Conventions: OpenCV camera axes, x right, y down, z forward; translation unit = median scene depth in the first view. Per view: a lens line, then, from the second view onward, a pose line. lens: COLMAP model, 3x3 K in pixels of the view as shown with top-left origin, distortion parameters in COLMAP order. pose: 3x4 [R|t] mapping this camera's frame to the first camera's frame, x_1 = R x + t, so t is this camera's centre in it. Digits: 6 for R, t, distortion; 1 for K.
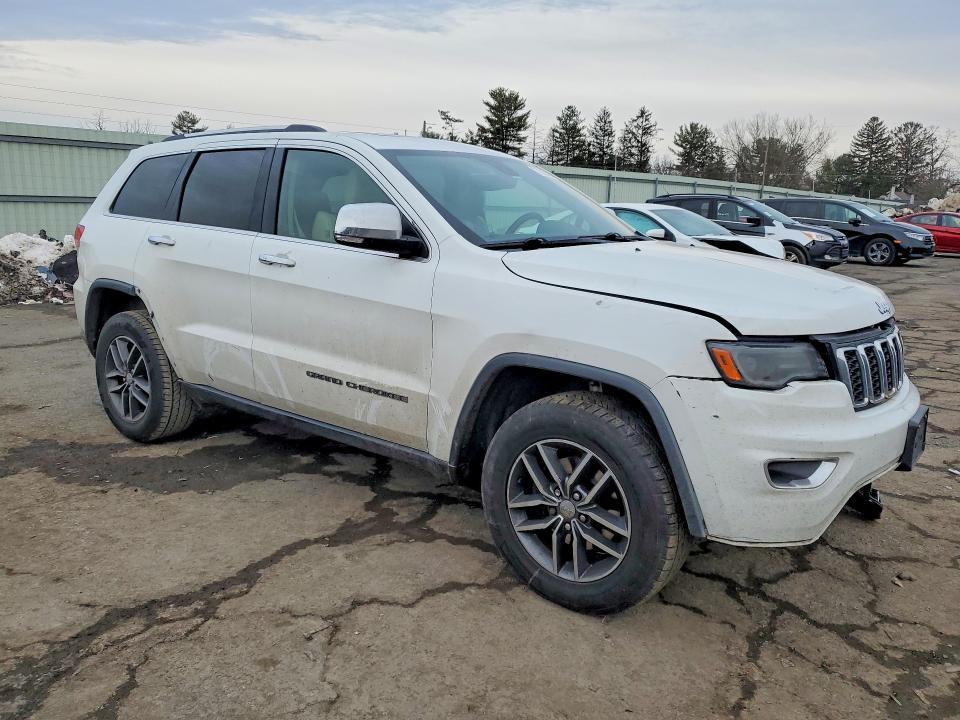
lens RADIAL K [[755.5, 0, 486.5], [0, 755.5, 362.1], [0, 0, 1]] dist [-0.000404, 0.038902]
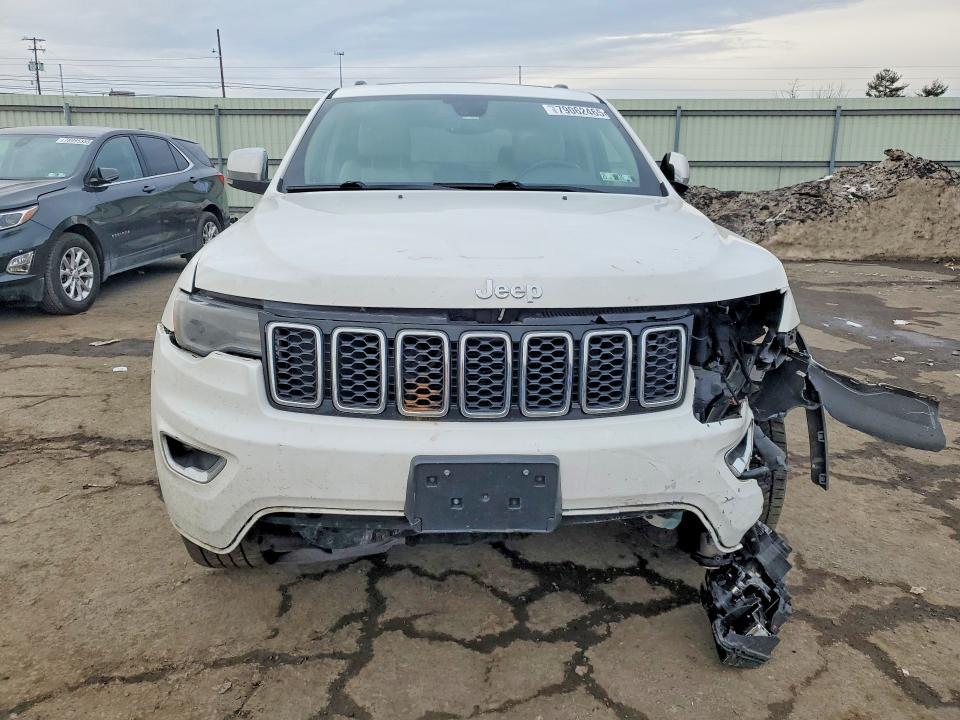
lens RADIAL K [[755.5, 0, 486.5], [0, 755.5, 362.1], [0, 0, 1]] dist [-0.000404, 0.038902]
pose [[0.644799, 0.178588, -0.743196, 1.036743], [-0.148882, 0.983043, 0.107052, -0.079664], [0.749712, 0.041621, 0.660454, 0.593562]]
